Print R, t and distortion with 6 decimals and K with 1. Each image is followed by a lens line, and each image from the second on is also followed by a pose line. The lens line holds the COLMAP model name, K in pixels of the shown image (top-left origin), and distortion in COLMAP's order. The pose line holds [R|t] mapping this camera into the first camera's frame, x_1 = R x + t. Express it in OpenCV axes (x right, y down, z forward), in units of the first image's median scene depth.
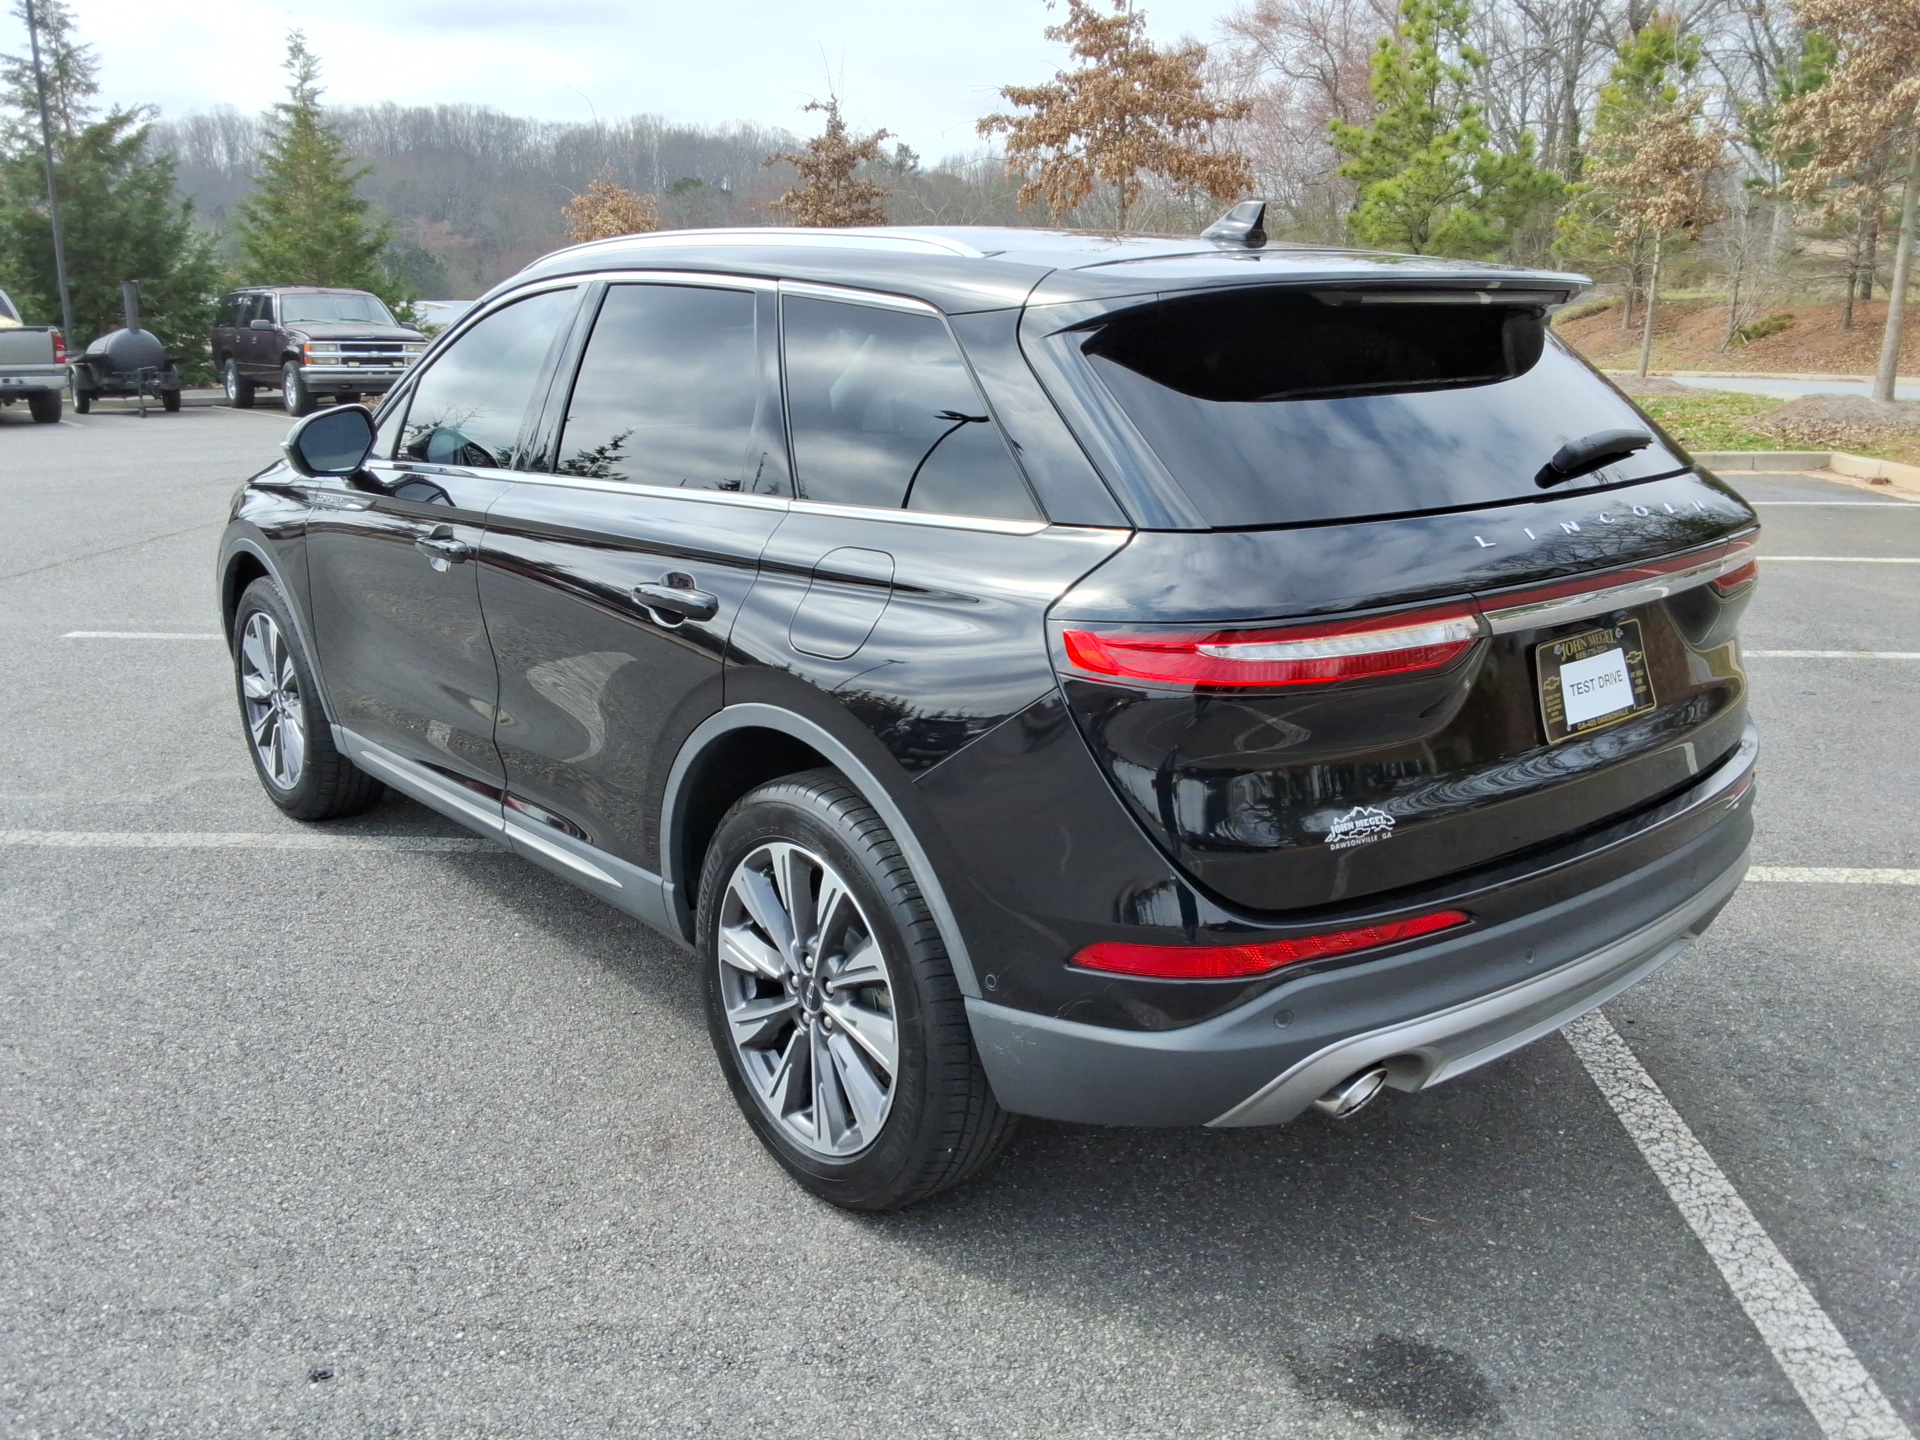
lens RADIAL K [[1529.9, 0, 978.2], [0, 1529.9, 704.8], [0, 0, 1]] dist [0.082845, -0.128560]
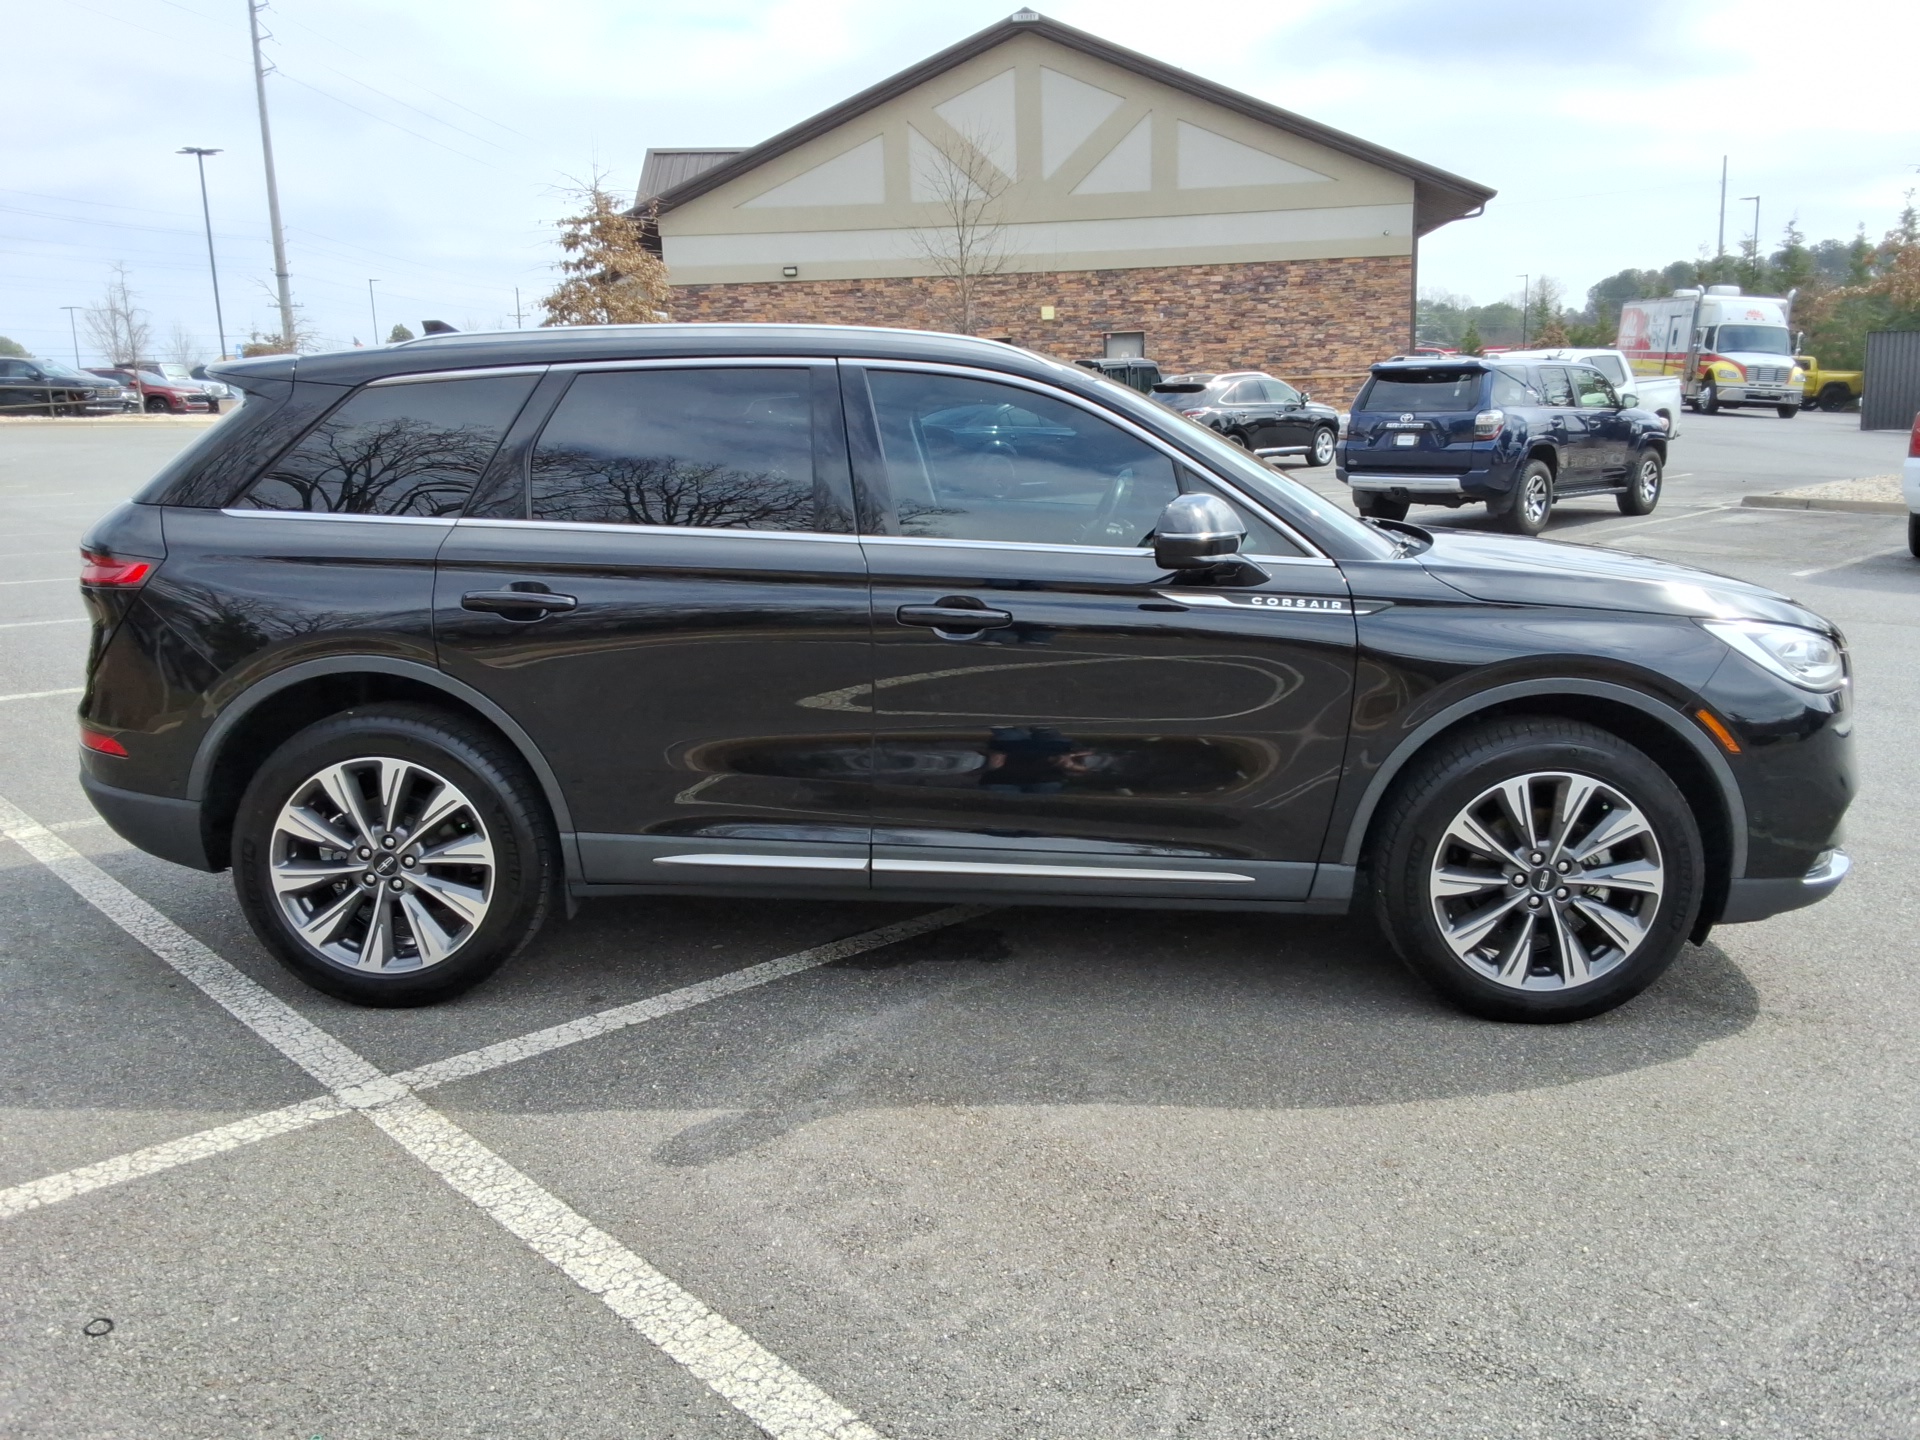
lens RADIAL K [[1529.9, 0, 953.6], [0, 1529.9, 703.5], [0, 0, 1]] dist [0.082845, -0.128560]
pose [[-0.677532, 0.137410, -0.722544, 1.066870], [-0.181944, 0.920546, 0.345675, -0.641037], [0.712634, 0.365668, -0.598698, 2.599255]]
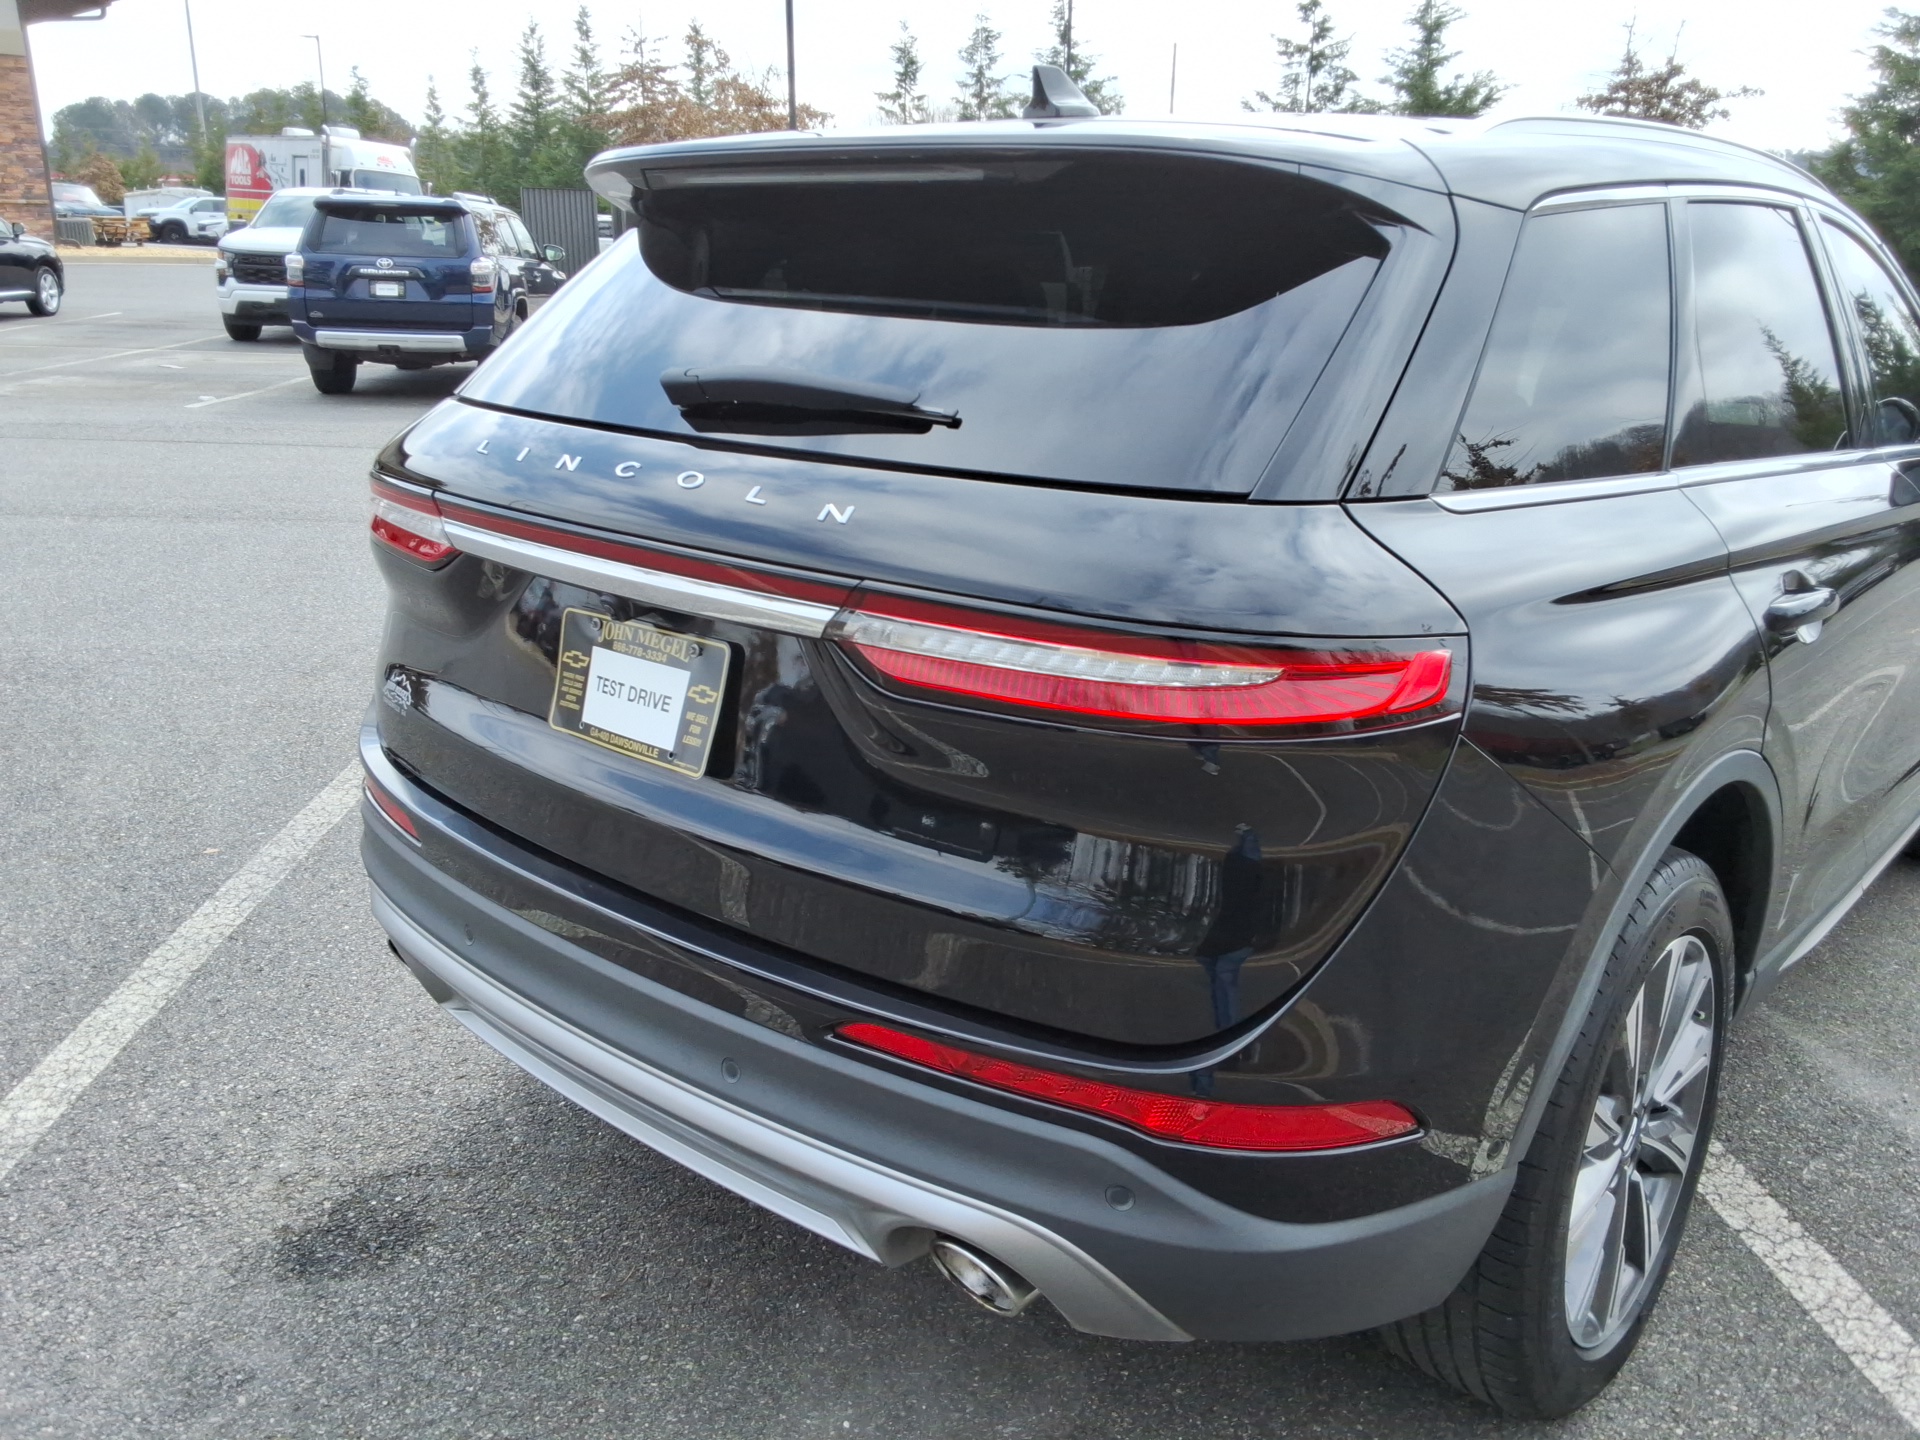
lens RADIAL K [[1529.9, 0, 979.0], [0, 1529.9, 716.4], [0, 0, 1]] dist [0.082845, -0.128560]
pose [[0.143978, 0.274095, -0.950864, 1.037605], [-0.274084, 0.934330, 0.227828, -0.199710], [0.950867, 0.227815, 0.209648, 0.929077]]
